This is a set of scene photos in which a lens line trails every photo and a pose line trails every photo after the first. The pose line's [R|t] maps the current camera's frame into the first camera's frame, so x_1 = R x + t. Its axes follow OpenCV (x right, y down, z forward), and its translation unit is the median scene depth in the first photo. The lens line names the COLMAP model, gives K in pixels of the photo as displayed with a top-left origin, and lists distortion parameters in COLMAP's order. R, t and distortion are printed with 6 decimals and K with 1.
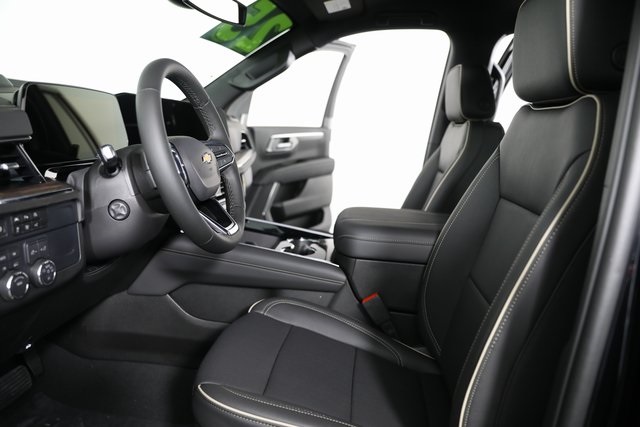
lens RADIAL K [[508.4, 0, 320.0], [0, 508.4, 213.5], [0, 0, 1]] dist [-0.002474, -0.001657]
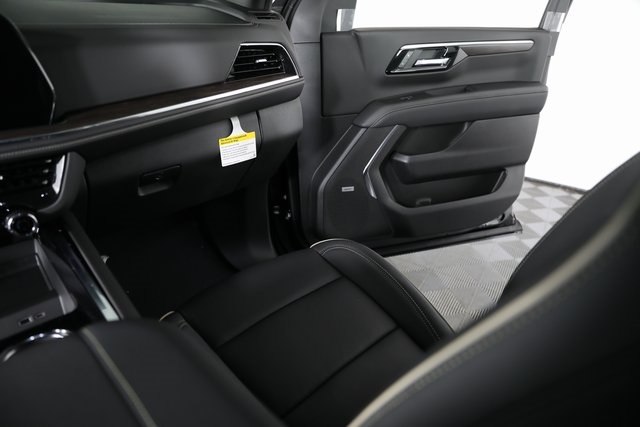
lens RADIAL K [[428.1, 0, 320.0], [0, 428.1, 213.5], [0, 0, 1]] dist [-0.120633, 0.087122]
pose [[0.762475, 0.252959, -0.595519, 0.173044], [-0.093174, 0.953741, 0.285826, -0.094176], [0.640274, -0.162448, 0.750773, 0.525113]]
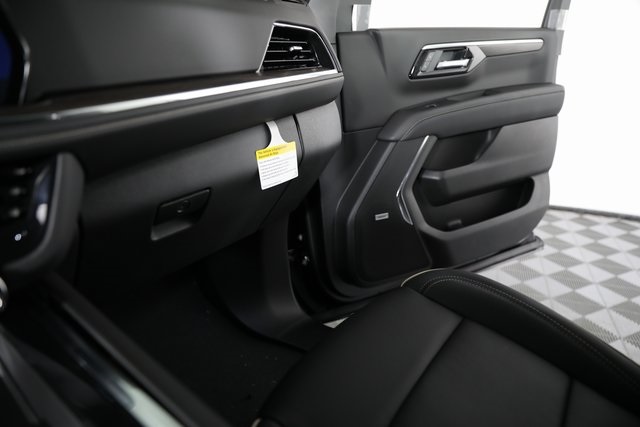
lens RADIAL K [[428.1, 0, 320.0], [0, 428.1, 213.5], [0, 0, 1]] dist [-0.120633, 0.087122]
pose [[0.854350, 0.088803, -0.512054, 0.050472], [-0.005980, 0.986907, 0.161176, -0.049682], [0.519663, -0.134639, 0.843696, 0.547353]]
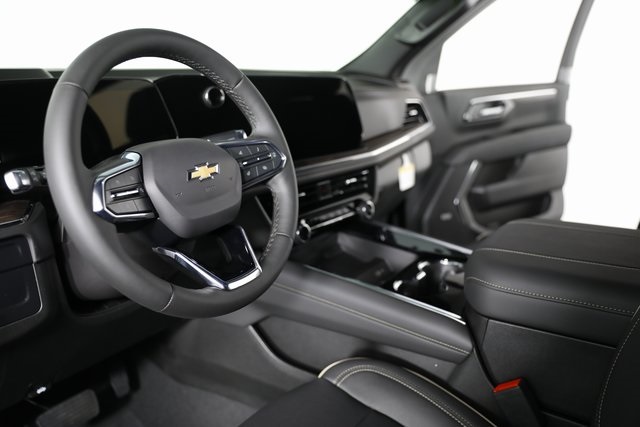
lens RADIAL K [[546.2, 0, 320.0], [0, 546.2, 213.5], [0, 0, 1]] dist [-0.005826, -0.001513]
pose [[0.883421, 0.042484, -0.466650, 0.092312], [-0.009691, 0.997325, 0.072450, -0.039247], [0.468479, -0.059481, 0.881470, 0.156837]]
